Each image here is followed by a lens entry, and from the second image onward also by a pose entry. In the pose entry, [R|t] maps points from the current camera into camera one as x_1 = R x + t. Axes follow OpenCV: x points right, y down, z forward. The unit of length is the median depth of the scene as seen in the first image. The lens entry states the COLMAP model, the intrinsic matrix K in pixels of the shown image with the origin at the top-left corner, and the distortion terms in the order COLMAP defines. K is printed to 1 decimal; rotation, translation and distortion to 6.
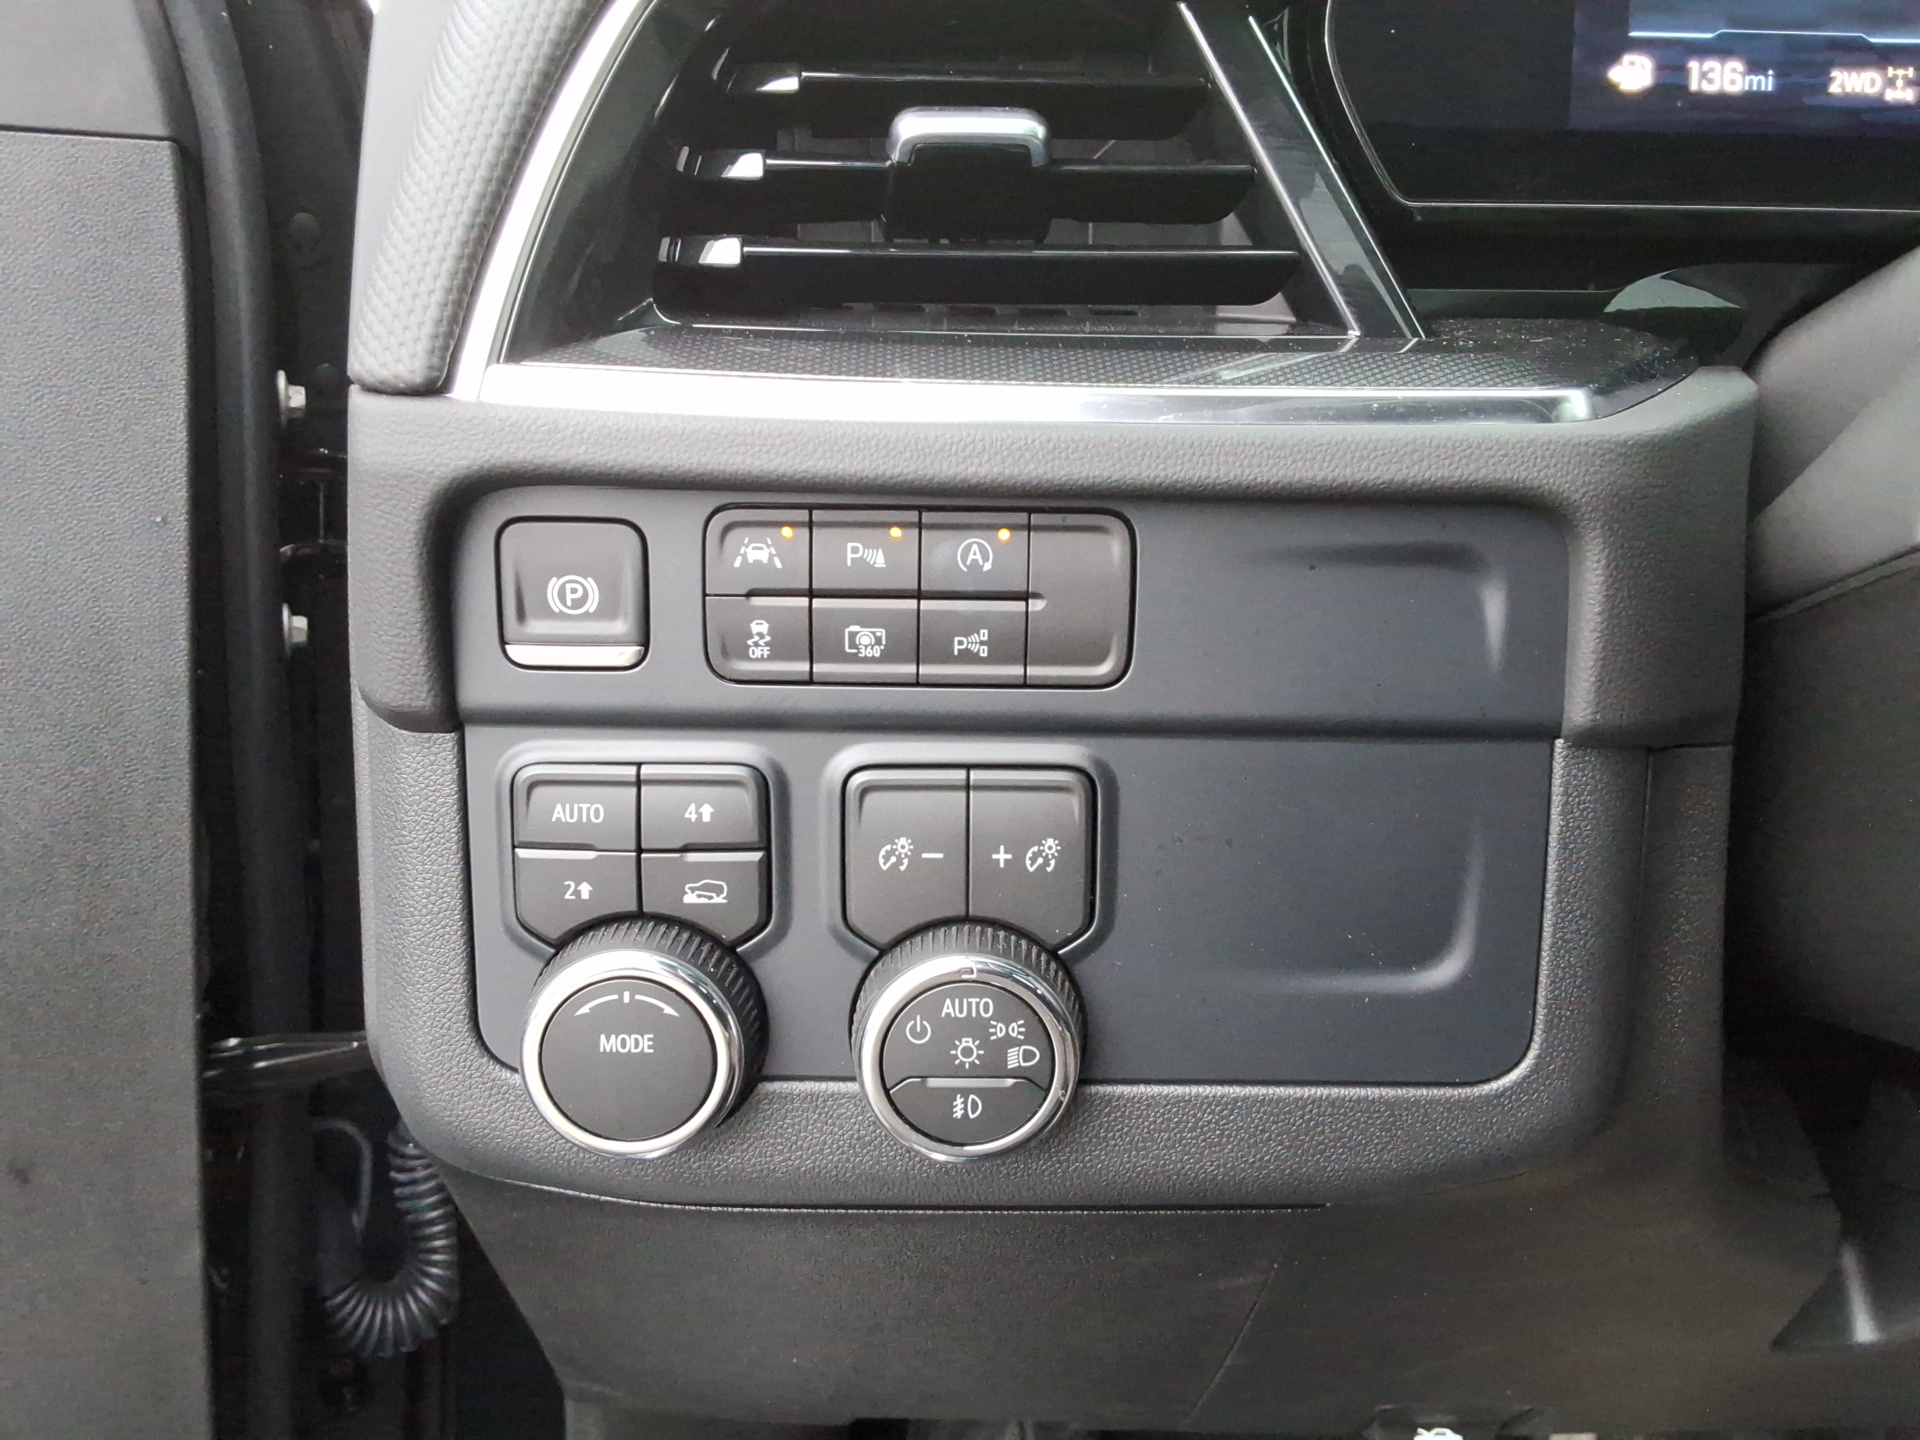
lens RADIAL K [[1547.8, 0, 982.4], [0, 1547.8, 703.0], [0, 0, 1]] dist [0.114441, -0.179751]
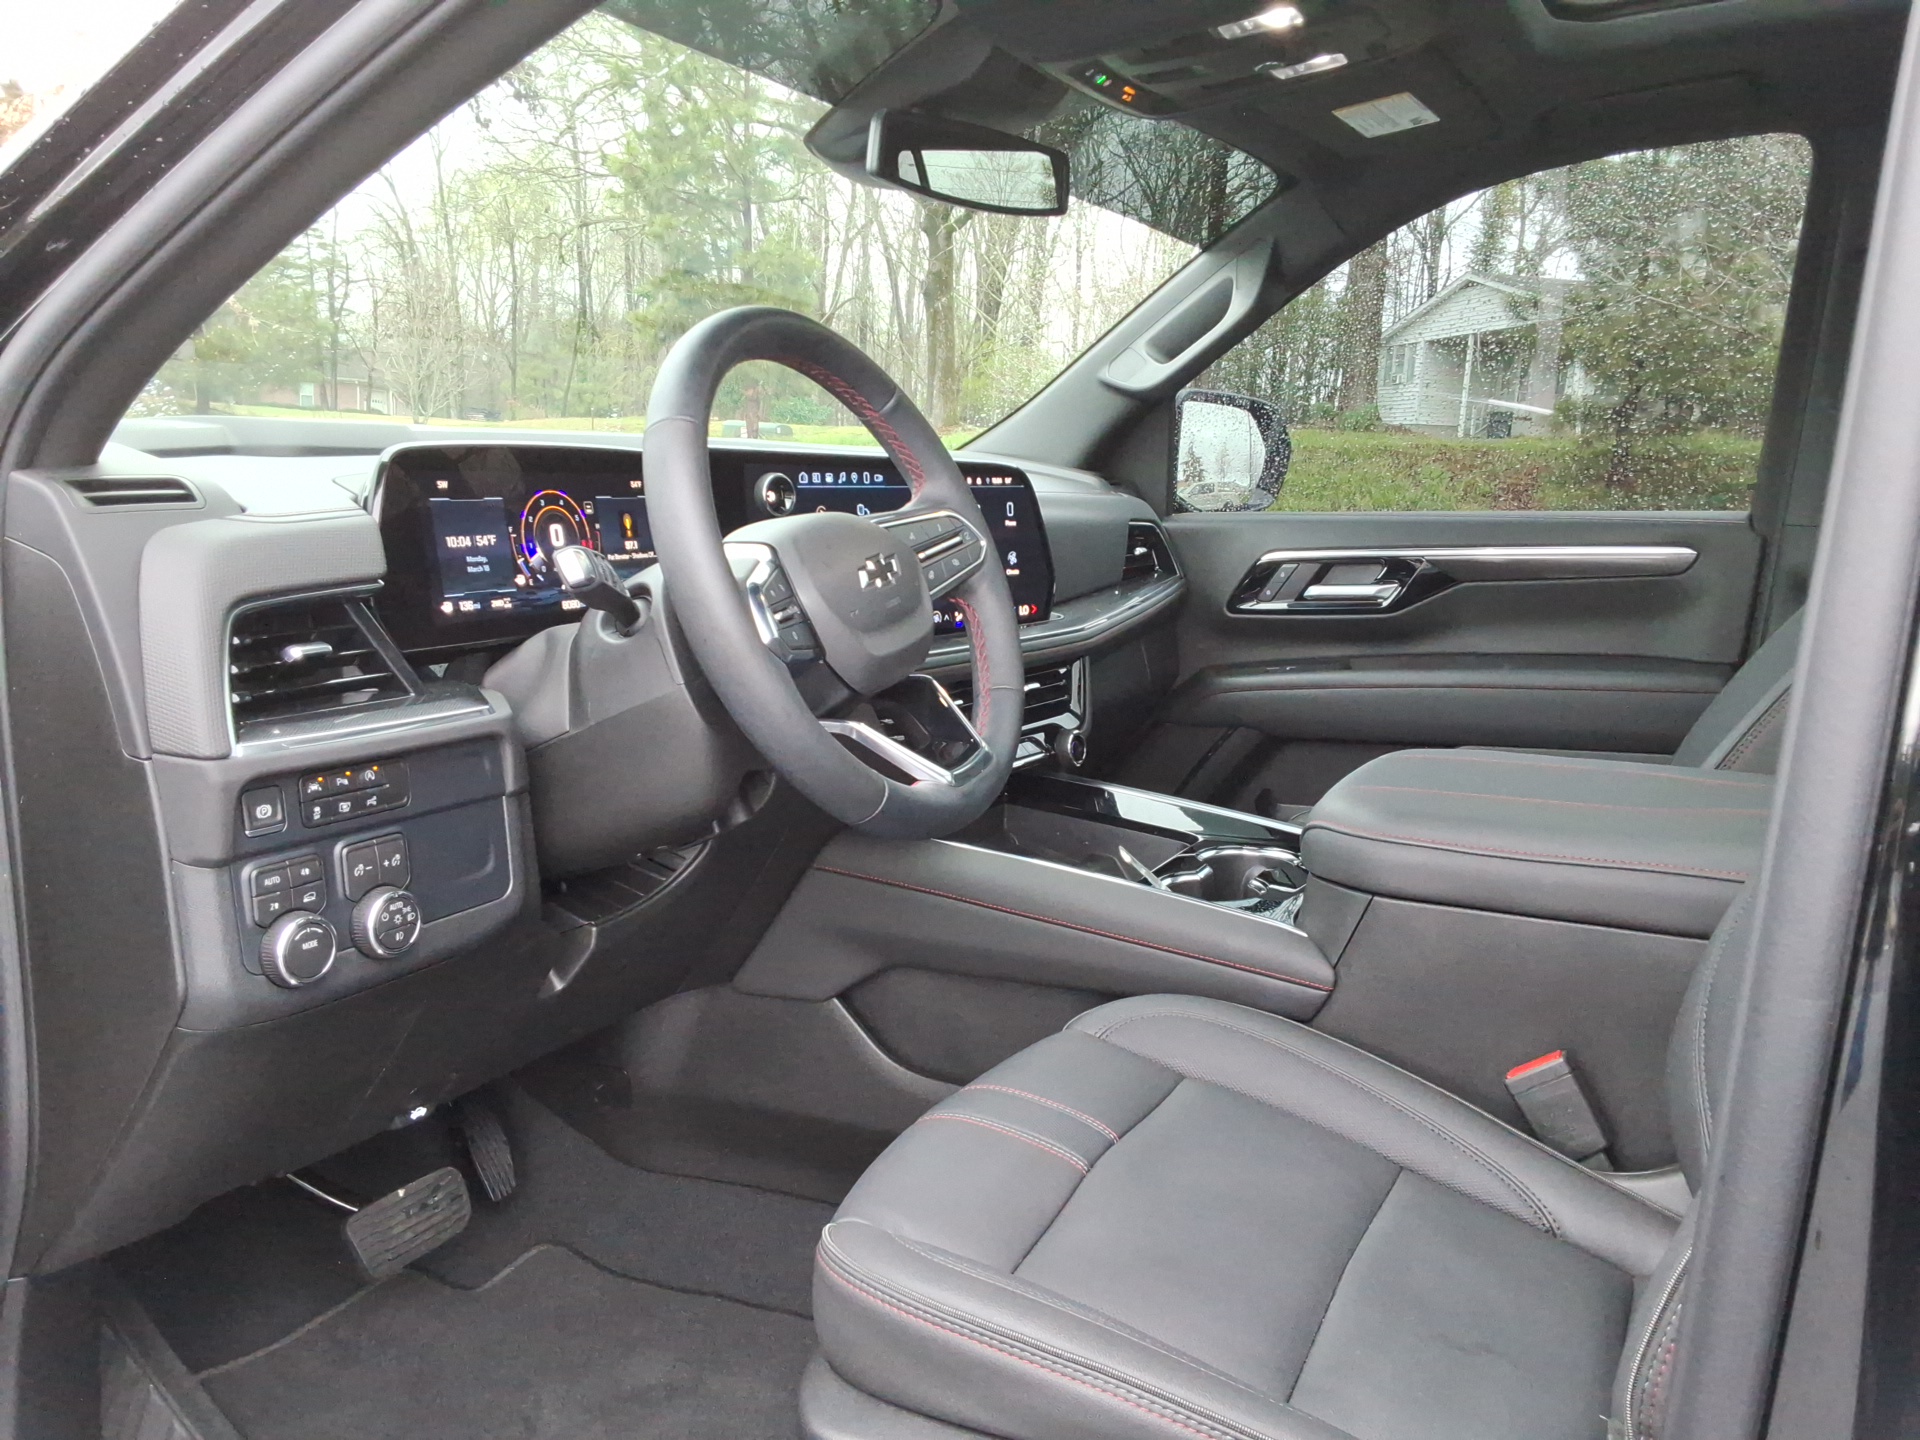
lens RADIAL K [[1579.2, 0, 966.9], [0, 1579.2, 652.8], [0, 0, 1]] dist [0.005158, -0.004042]
pose [[0.483999, -0.112497, 0.867807, -2.211599], [0.229162, 0.973387, -0.001626, -0.048608], [-0.844529, 0.199655, 0.496899, -1.775926]]
